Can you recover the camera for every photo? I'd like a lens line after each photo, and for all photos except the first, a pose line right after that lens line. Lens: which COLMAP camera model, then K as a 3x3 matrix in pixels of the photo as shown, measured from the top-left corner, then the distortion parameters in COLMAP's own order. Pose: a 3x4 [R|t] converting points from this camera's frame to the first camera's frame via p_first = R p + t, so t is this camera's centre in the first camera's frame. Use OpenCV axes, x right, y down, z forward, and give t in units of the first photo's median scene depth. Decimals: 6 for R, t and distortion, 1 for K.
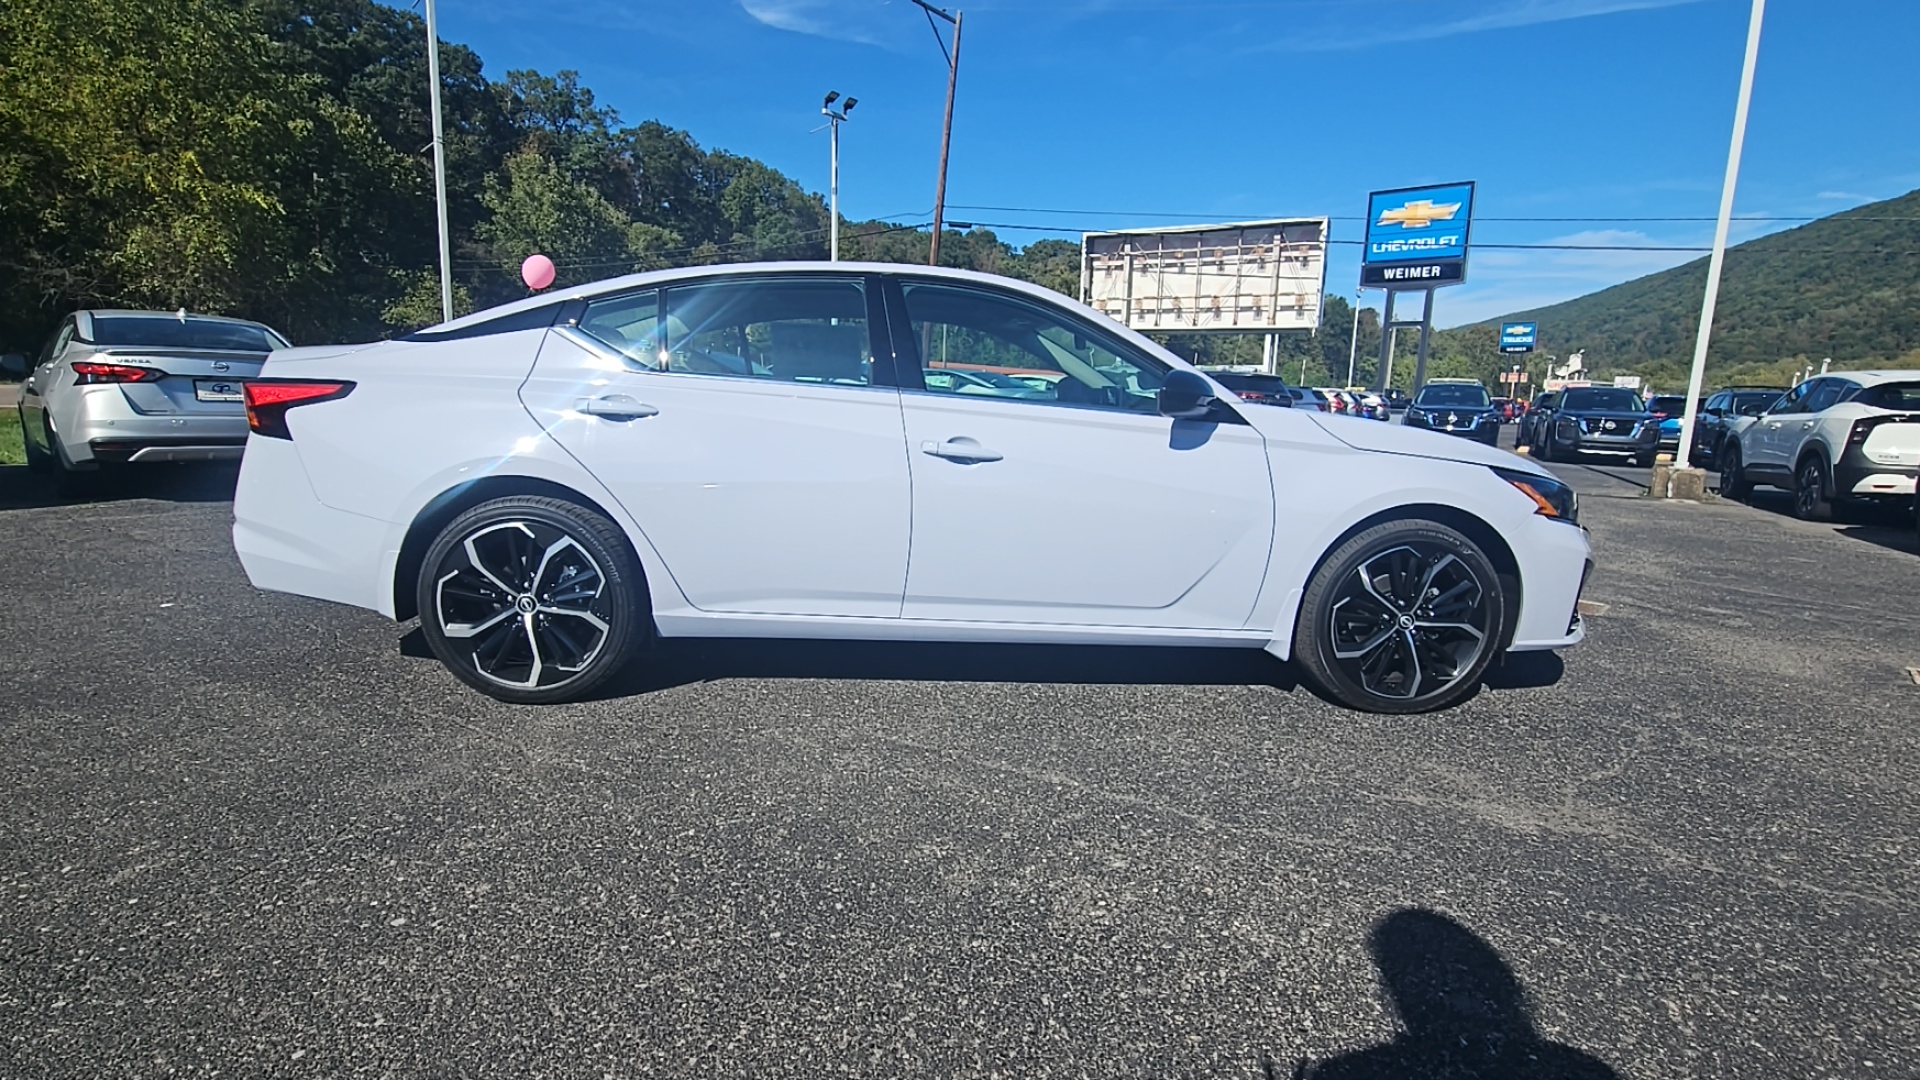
lens RADIAL K [[859.5, 0, 963.7], [0, 859.5, 542.5], [0, 0, 1]] dist [0.016879, -0.011144]
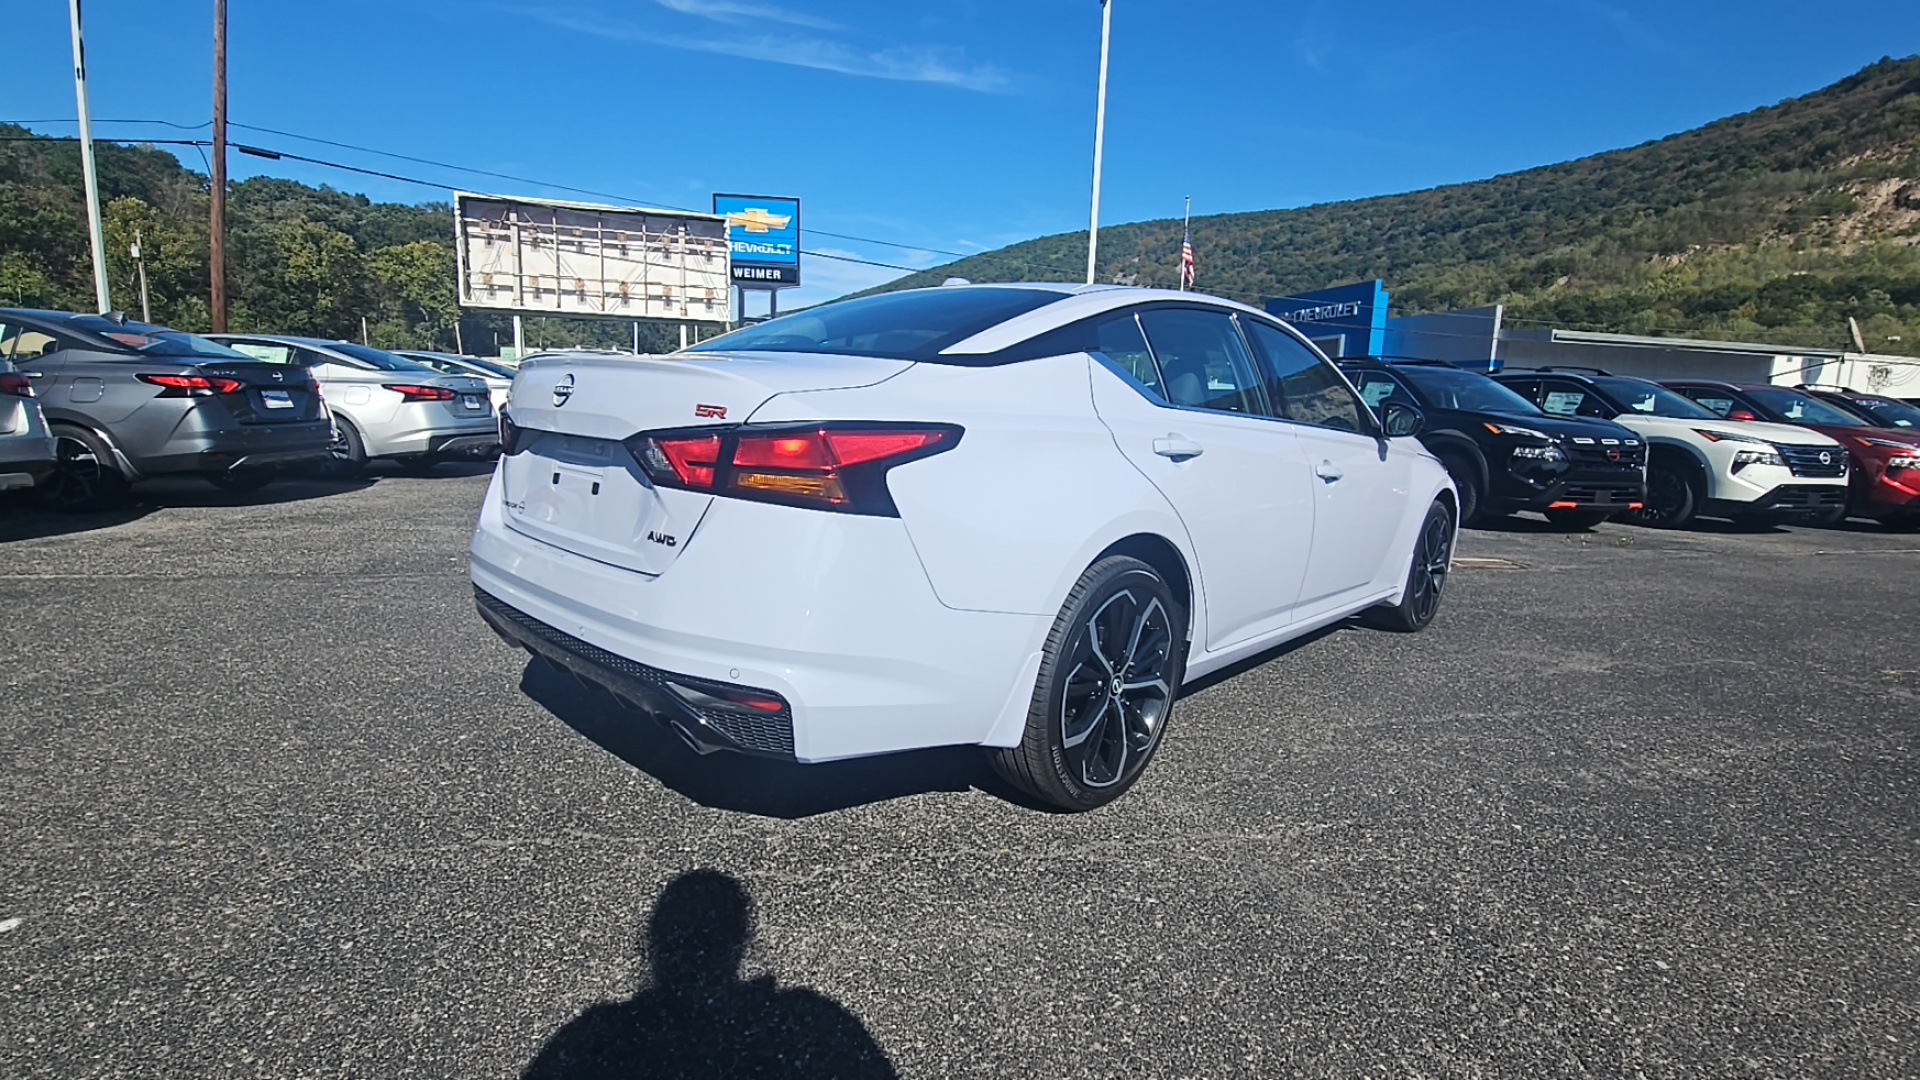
lens RADIAL K [[859.5, 0, 958.9], [0, 859.5, 542.5], [0, 0, 1]] dist [0.016879, -0.011144]
pose [[0.734592, -0.110783, 0.669403, -0.105784], [0.100112, 0.993479, 0.054555, -0.011611], [-0.671082, 0.026939, 0.740893, 0.043090]]
